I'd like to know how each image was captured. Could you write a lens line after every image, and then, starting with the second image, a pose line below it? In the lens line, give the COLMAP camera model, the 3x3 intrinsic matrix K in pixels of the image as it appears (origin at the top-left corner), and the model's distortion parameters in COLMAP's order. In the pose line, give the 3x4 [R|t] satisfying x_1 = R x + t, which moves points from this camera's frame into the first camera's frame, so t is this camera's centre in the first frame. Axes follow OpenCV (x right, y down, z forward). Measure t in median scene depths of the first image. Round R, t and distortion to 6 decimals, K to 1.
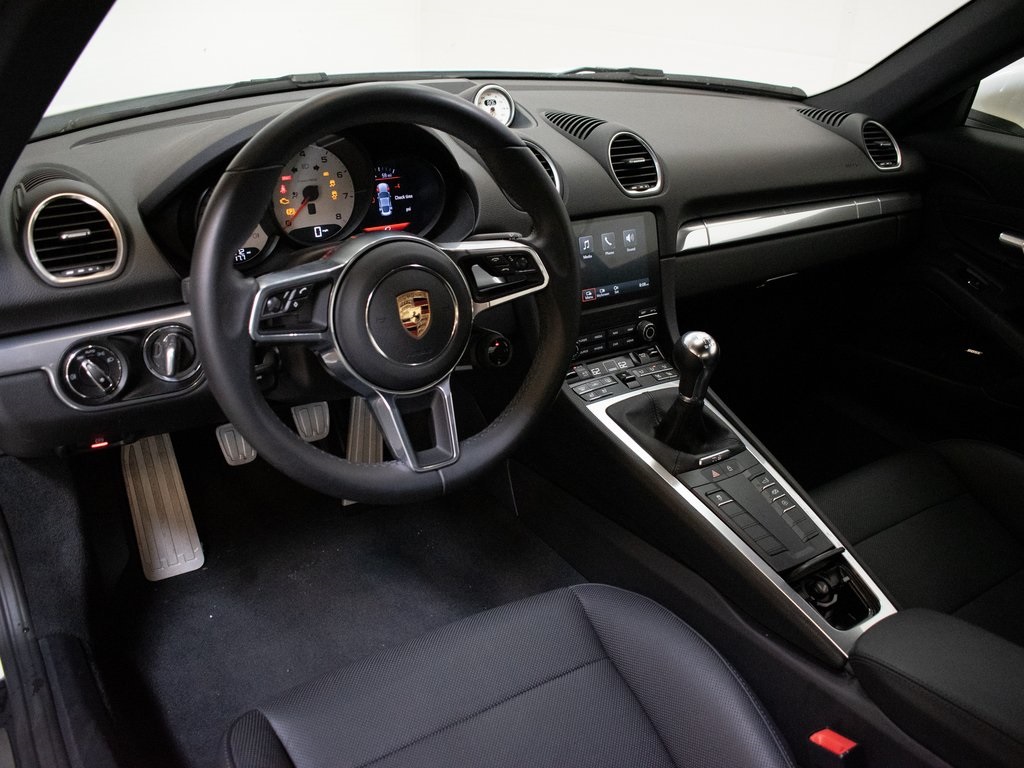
lens RADIAL K [[880.2, 0, 517.6], [0, 880.2, 379.3], [0, 0, 1]] dist [-0.102876, 0.024619]
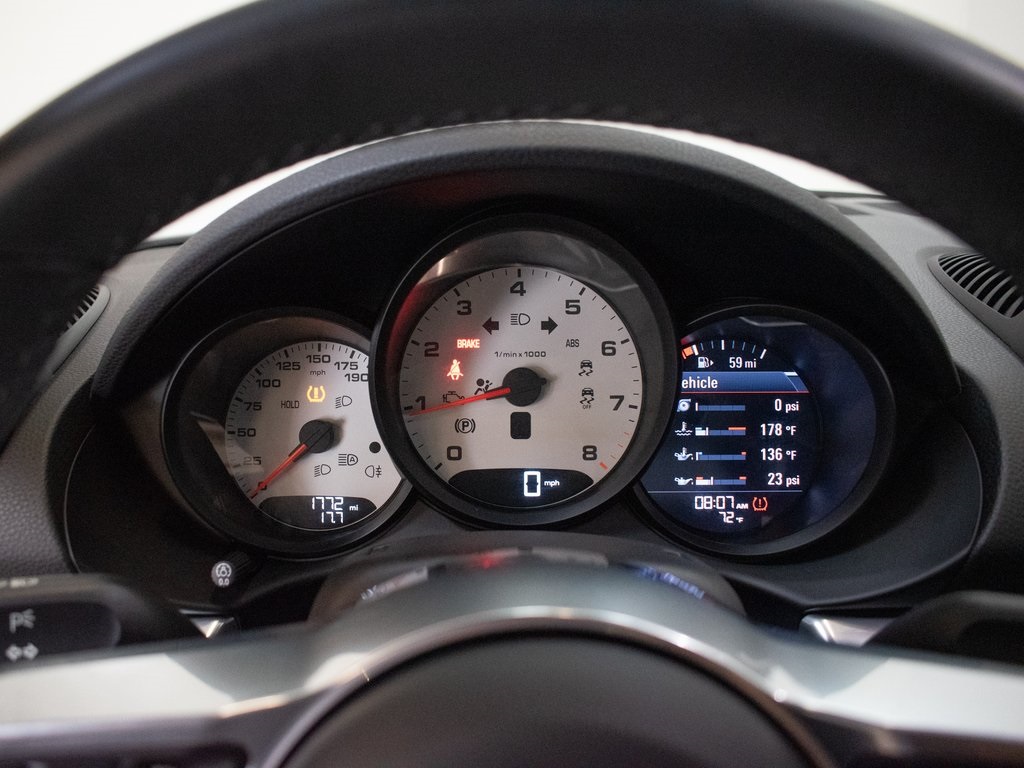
lens RADIAL K [[880.2, 0, 511.1], [0, 880.2, 344.8], [0, 0, 1]] dist [-0.102876, 0.024619]
pose [[0.818414, 0.090405, -0.567473, -0.015456], [-0.212522, 0.965145, -0.152741, -0.159935], [0.533885, 0.245606, 0.809101, 0.629902]]
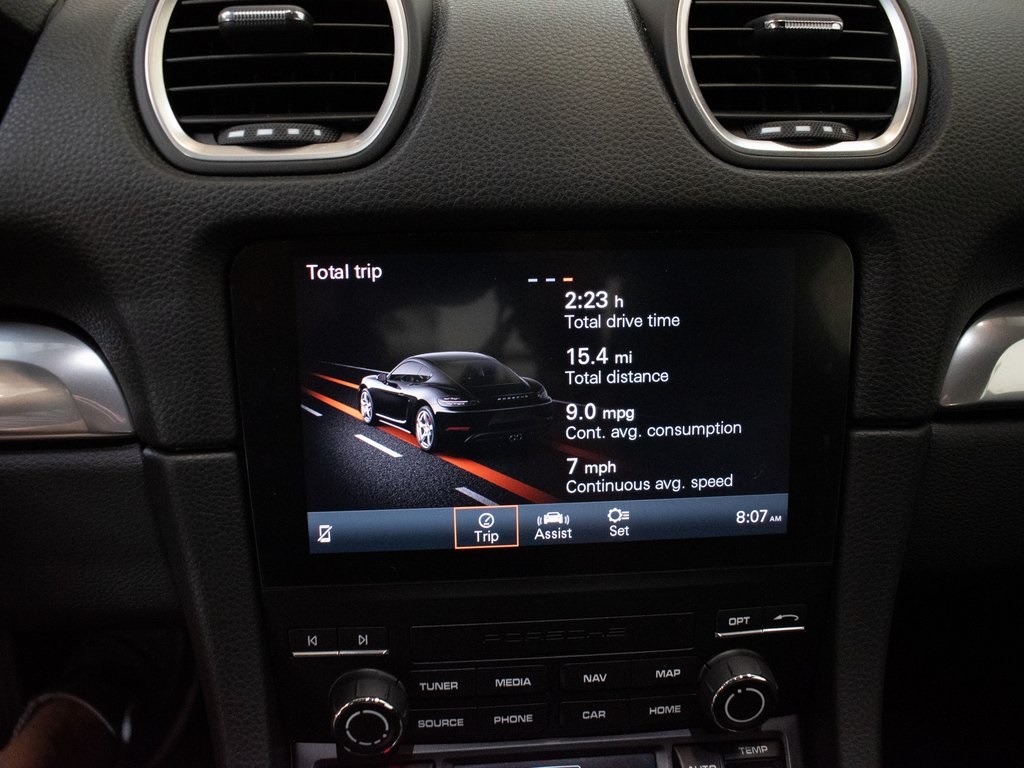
lens RADIAL K [[880.2, 0, 509.4], [0, 880.2, 381.5], [0, 0, 1]] dist [-0.102876, 0.024619]
pose [[0.870246, 0.172474, -0.461437, 0.218174], [-0.178420, 0.983463, 0.031104, -0.161601], [0.459171, 0.055262, 0.886628, 0.848662]]
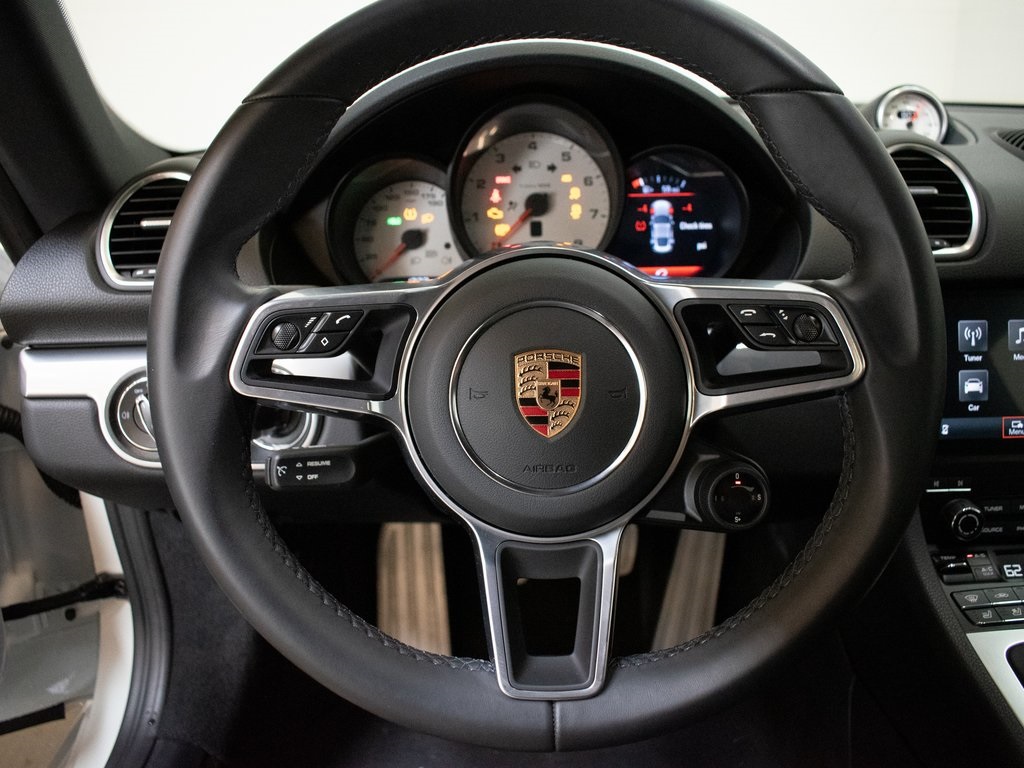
lens RADIAL K [[880.2, 0, 514.2], [0, 880.2, 382.6], [0, 0, 1]] dist [-0.102876, 0.024619]
pose [[0.831720, 0.118706, -0.542357, 0.114543], [-0.186125, 0.979961, -0.070944, -0.030818], [0.523067, 0.159952, 0.837148, 0.433834]]
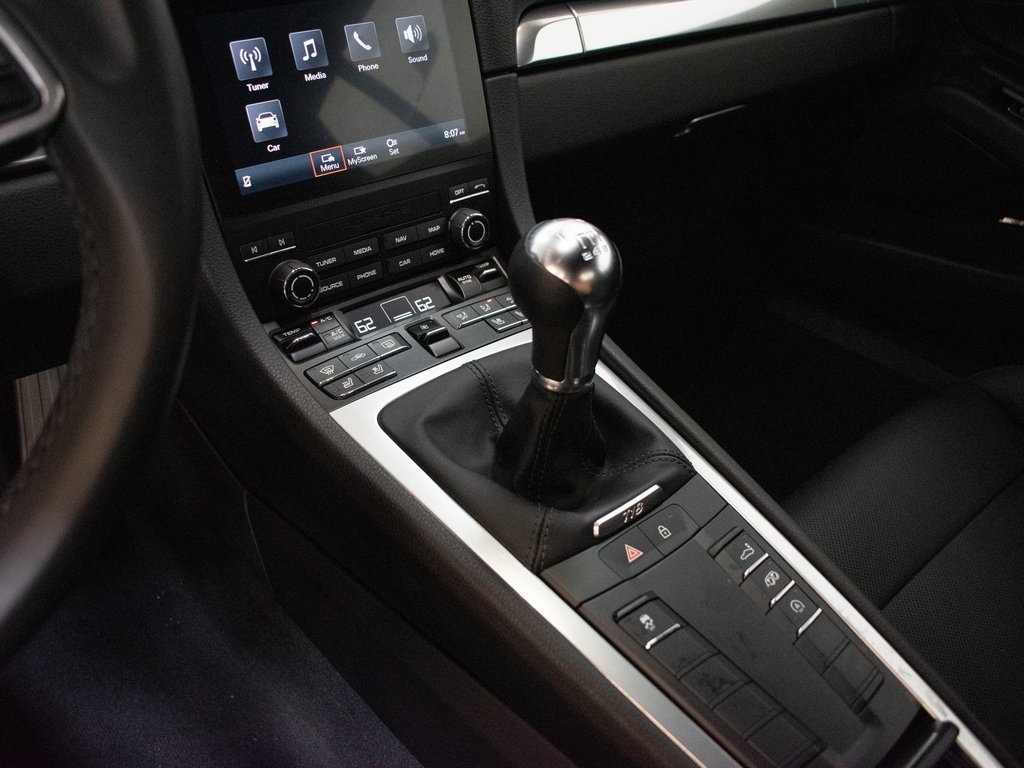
lens RADIAL K [[880.2, 0, 511.9], [0, 880.2, 374.9], [0, 0, 1]] dist [-0.102876, 0.024619]
pose [[0.990572, -0.099375, 0.094300, 0.133717], [0.089407, 0.990485, 0.104622, -0.027255], [-0.103800, -0.095205, 0.990031, 0.582237]]
